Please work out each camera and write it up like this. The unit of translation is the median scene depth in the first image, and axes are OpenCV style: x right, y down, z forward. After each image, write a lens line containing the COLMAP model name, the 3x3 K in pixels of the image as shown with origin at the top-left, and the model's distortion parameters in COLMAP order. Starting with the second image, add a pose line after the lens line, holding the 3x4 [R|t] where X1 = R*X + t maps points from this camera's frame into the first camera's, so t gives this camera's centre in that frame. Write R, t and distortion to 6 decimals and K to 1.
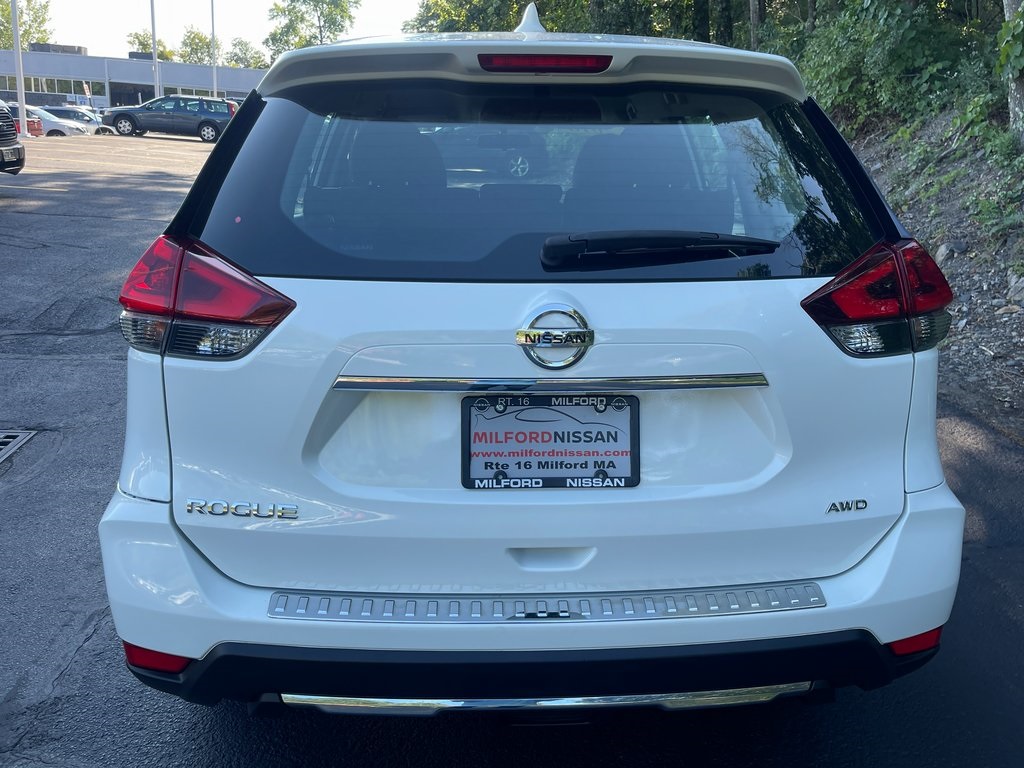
lens RADIAL K [[896.7, 0, 516.7], [0, 896.7, 382.4], [0, 0, 1]] dist [0.042059, -0.010141]
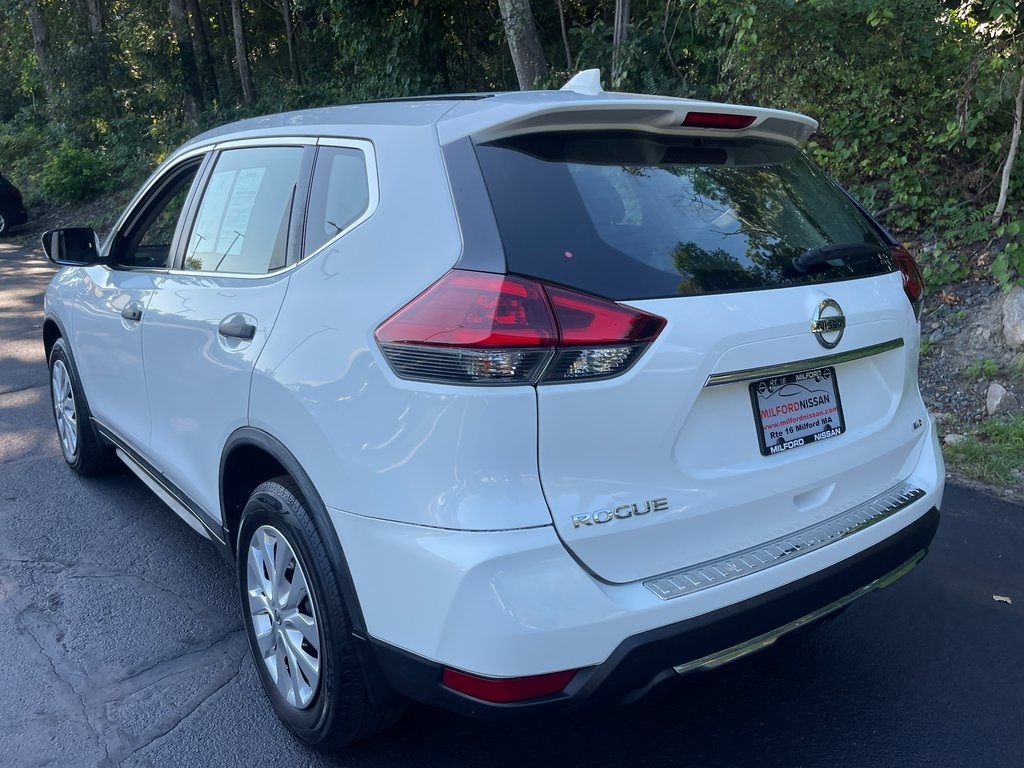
lens RADIAL K [[896.7, 0, 516.7], [0, 896.7, 382.4], [0, 0, 1]] dist [0.042059, -0.010141]
pose [[0.818307, -0.134536, 0.558814, -1.006050], [0.164632, 0.986348, -0.003614, -0.033963], [-0.550700, 0.094956, 0.829285, 0.144164]]
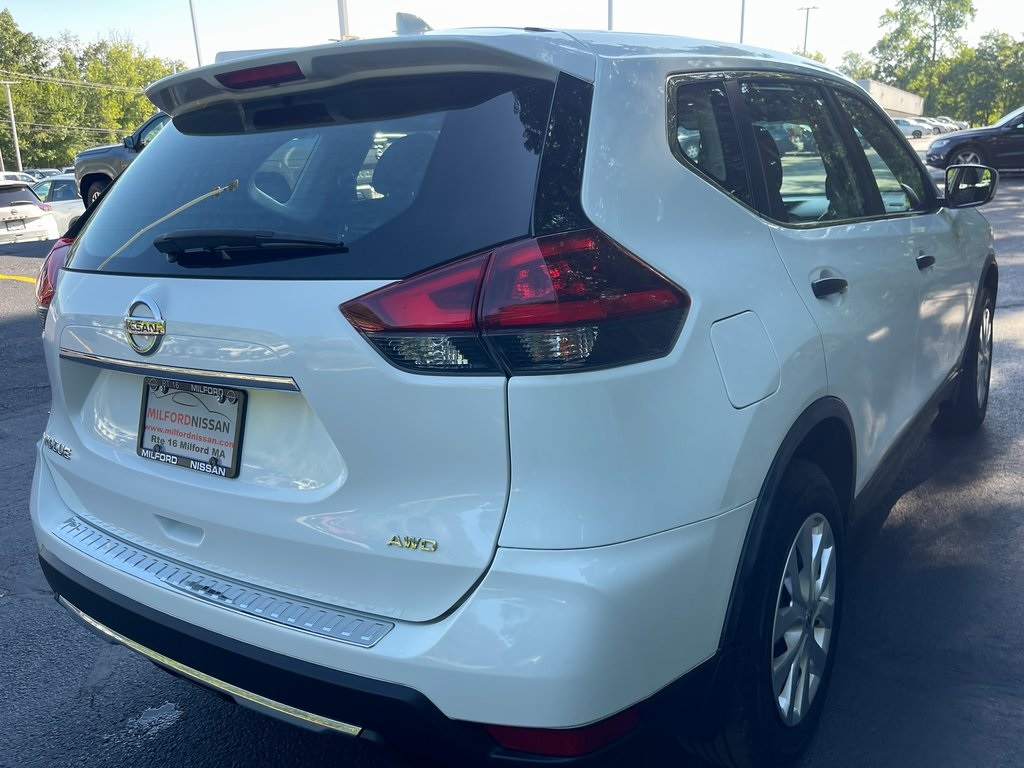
lens RADIAL K [[896.7, 0, 516.7], [0, 896.7, 382.4], [0, 0, 1]] dist [0.042059, -0.010141]
pose [[0.778872, 0.095693, -0.619839, 1.010672], [-0.106513, 0.994117, 0.019633, -0.048131], [0.618072, 0.050729, 0.784483, 0.382251]]
